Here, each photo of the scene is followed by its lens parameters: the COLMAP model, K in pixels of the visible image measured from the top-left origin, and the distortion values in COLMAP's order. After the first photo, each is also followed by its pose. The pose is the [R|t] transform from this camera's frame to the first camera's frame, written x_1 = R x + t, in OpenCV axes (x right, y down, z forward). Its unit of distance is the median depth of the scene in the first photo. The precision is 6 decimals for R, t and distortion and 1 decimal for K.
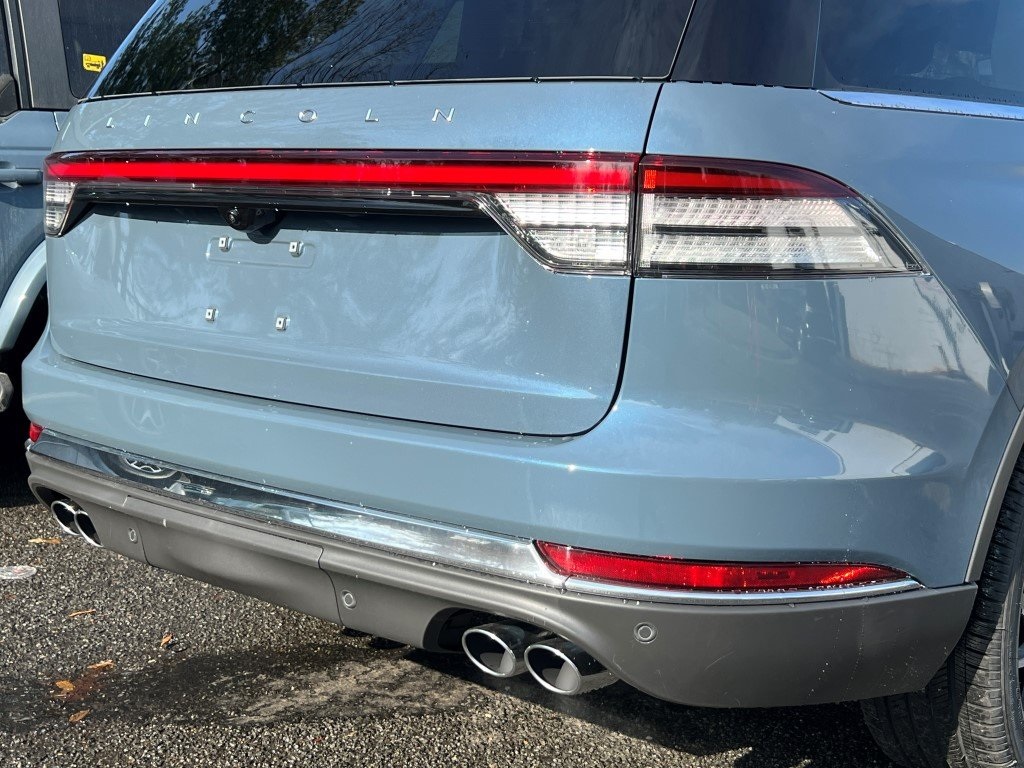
lens RADIAL K [[1378.1, 0, 512.0], [0, 1378.1, 384.0], [0, 0, 1]] dist [0.226186, -0.716445]
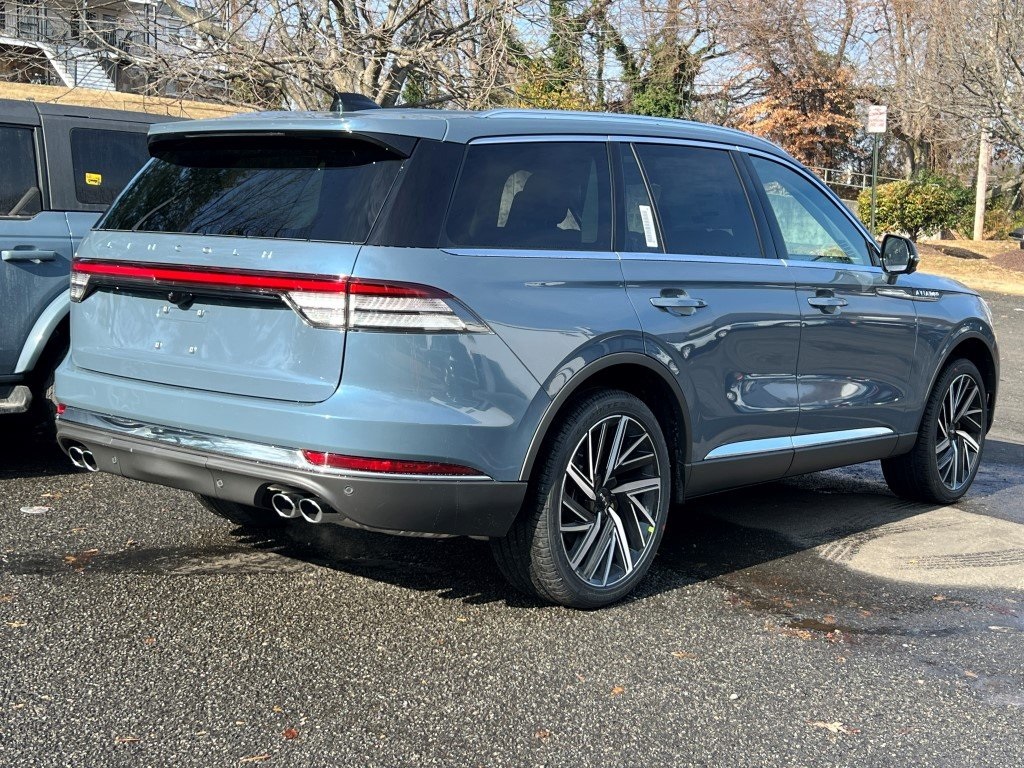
lens RADIAL K [[1378.1, 0, 512.0], [0, 1378.1, 384.0], [0, 0, 1]] dist [0.226186, -0.716445]
pose [[0.999590, 0.022135, 0.018156, 0.236520], [-0.021424, 0.999031, -0.038450, 0.066563], [-0.018989, 0.038045, 0.999096, -0.928779]]
